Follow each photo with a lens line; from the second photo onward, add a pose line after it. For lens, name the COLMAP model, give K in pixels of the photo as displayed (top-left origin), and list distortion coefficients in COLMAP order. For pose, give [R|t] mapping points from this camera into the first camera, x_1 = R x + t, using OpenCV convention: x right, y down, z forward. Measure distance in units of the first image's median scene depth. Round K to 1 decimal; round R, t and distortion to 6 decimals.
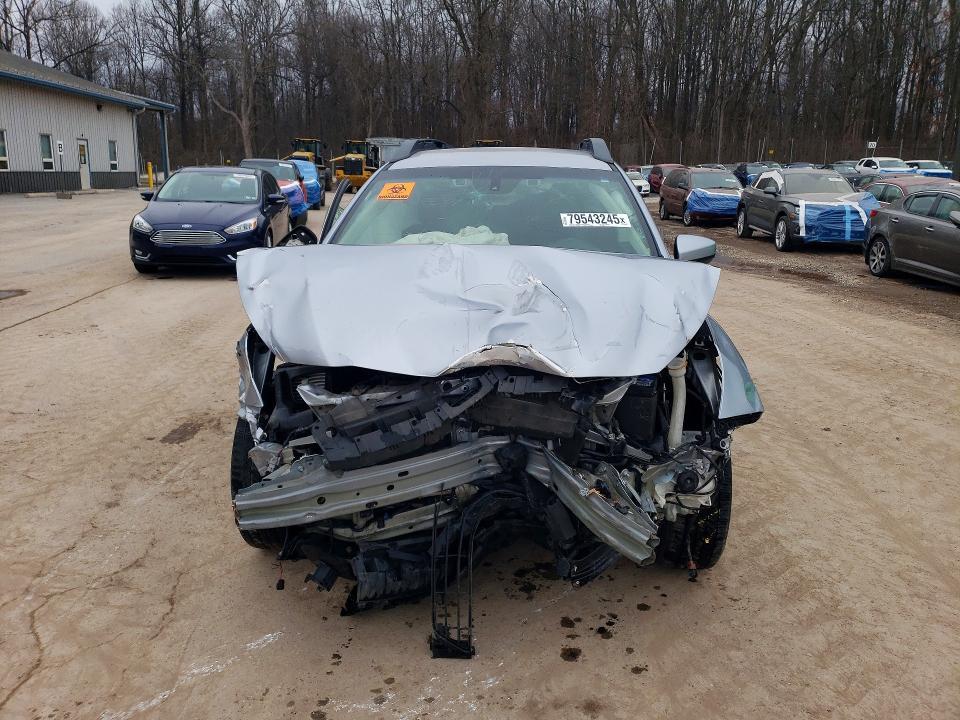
lens RADIAL K [[756.9, 0, 480.0], [0, 756.9, 360.0], [0, 0, 1]] dist [0.010580, 0.005288]
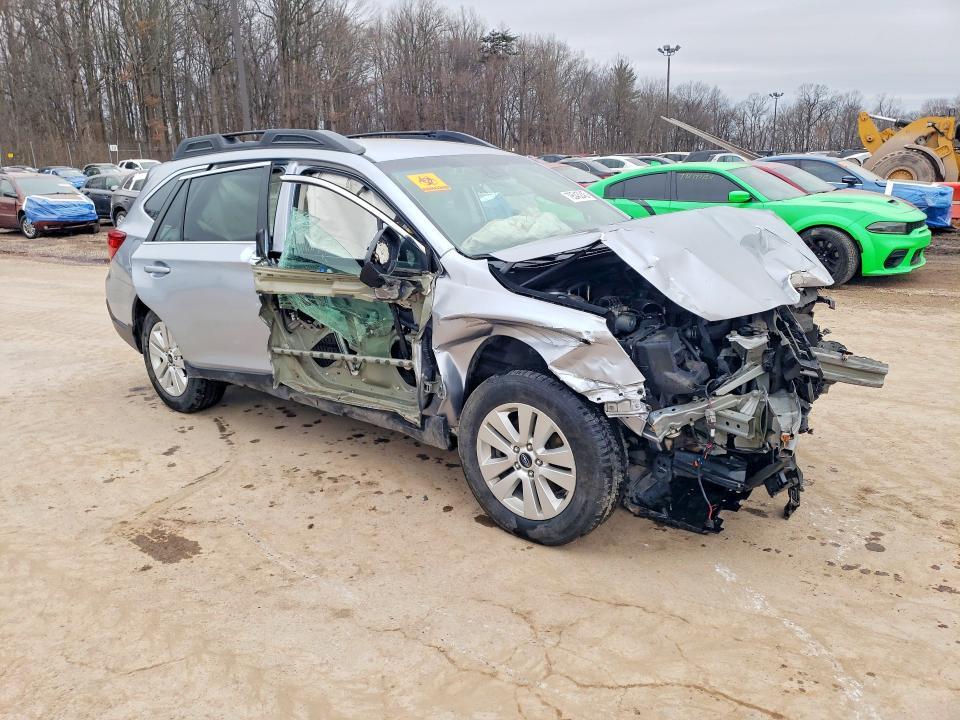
lens RADIAL K [[756.9, 0, 480.0], [0, 756.9, 360.0], [0, 0, 1]] dist [0.010580, 0.005288]
pose [[0.574540, -0.230156, 0.785450, -0.750139], [0.233646, 0.965837, 0.112106, -0.082510], [-0.784419, 0.119108, 0.608687, 0.325931]]
